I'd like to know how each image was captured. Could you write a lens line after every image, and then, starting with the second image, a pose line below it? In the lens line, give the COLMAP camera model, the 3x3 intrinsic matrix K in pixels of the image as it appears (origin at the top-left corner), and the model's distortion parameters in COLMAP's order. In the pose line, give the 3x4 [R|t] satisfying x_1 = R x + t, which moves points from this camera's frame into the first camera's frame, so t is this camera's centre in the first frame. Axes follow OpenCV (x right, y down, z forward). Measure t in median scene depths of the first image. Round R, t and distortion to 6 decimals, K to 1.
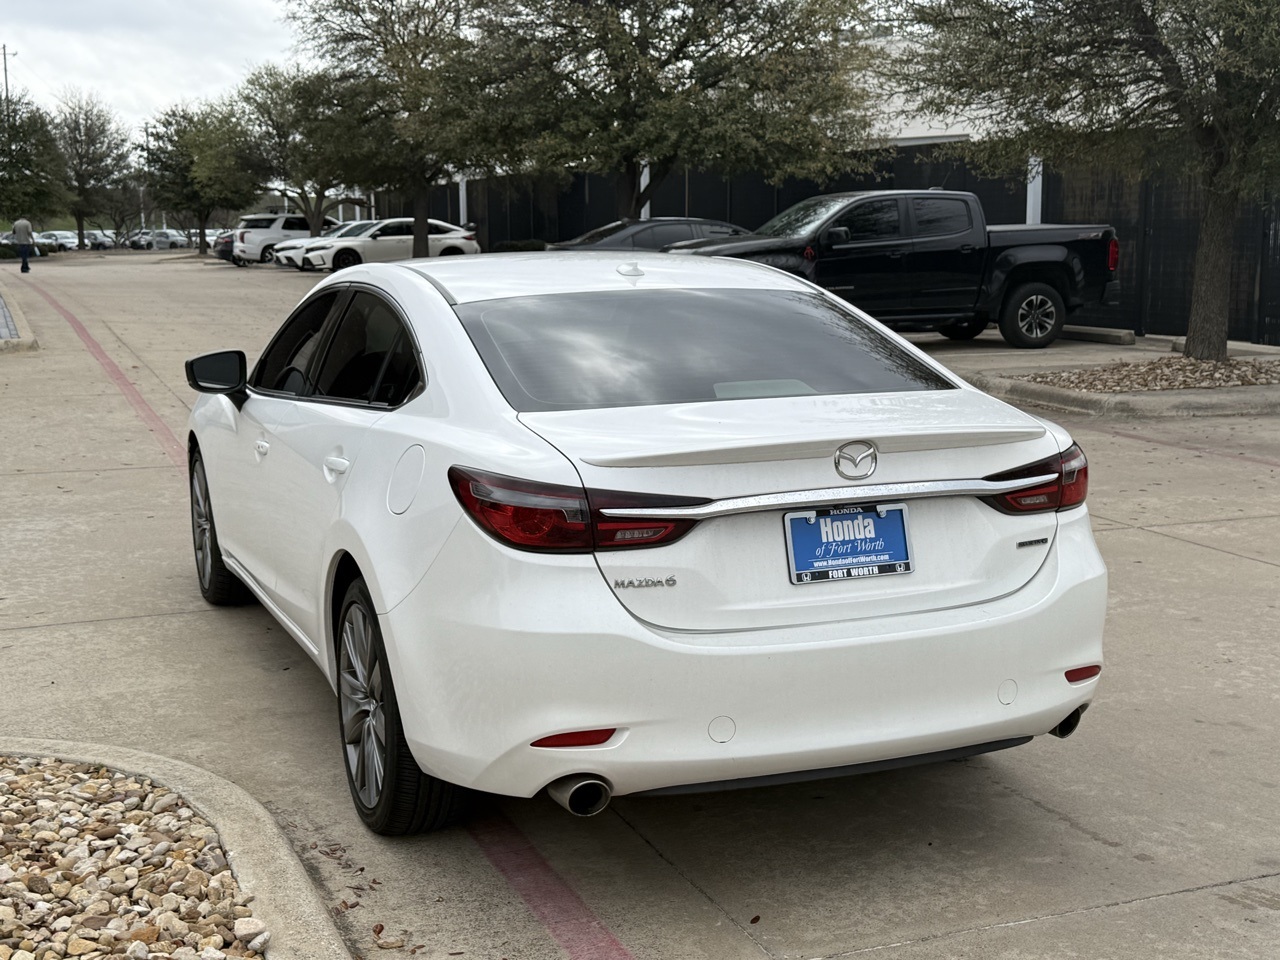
lens RADIAL K [[1849.7, 0, 674.5], [0, 1849.7, 481.2], [0, 0, 1]] dist [0.241500, -0.615677]
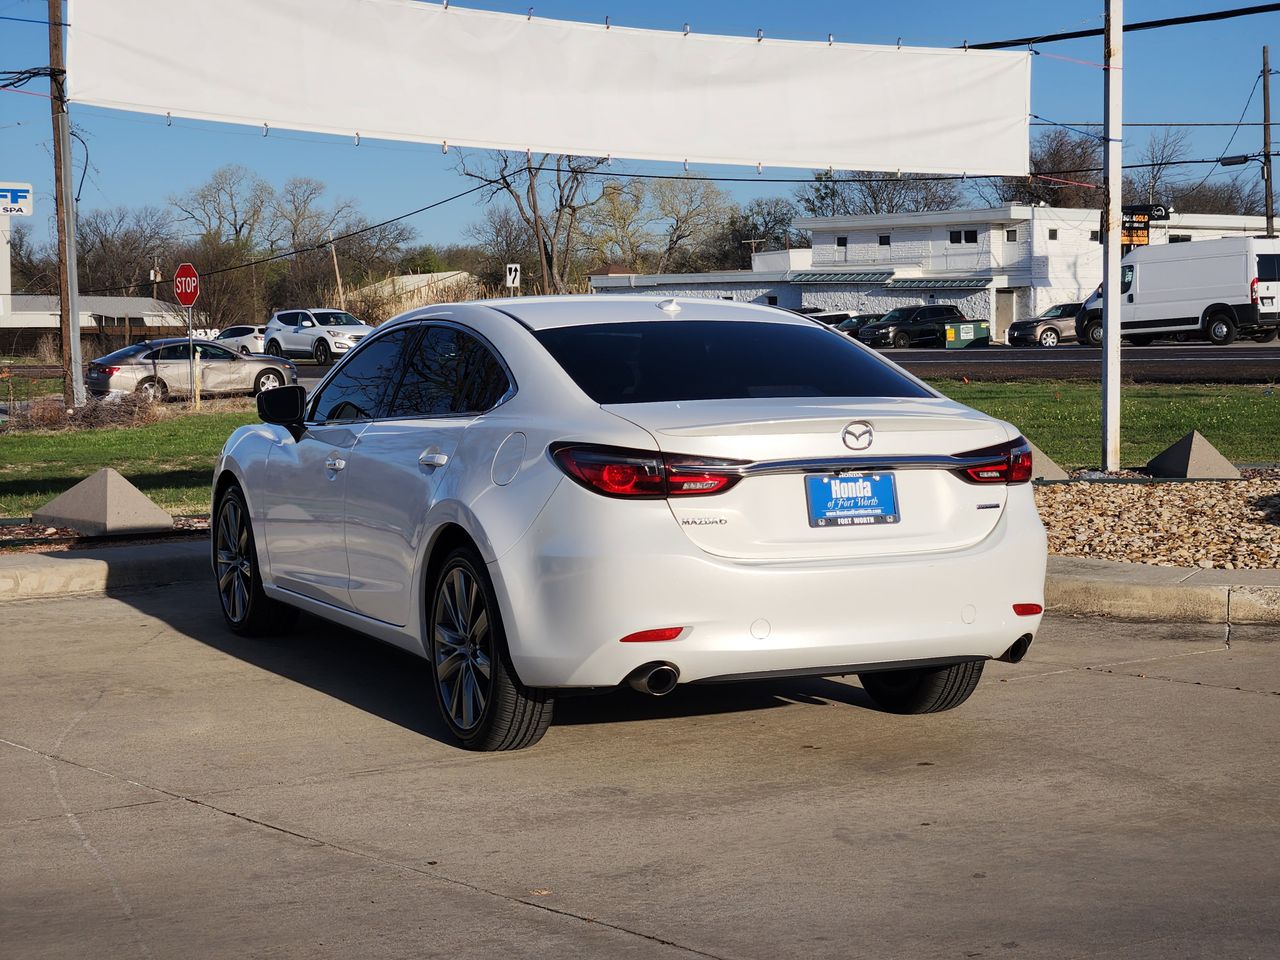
lens RADIAL K [[2441.9, 0, 640.0], [0, 2441.9, 480.0], [0, 0, 1]] dist [0.046927, 0.490592]
pose [[0.999598, 0.006069, 0.027702, -0.101636], [-0.003989, 0.997212, -0.074513, 0.142340], [-0.028077, 0.074373, 0.996835, -0.711565]]
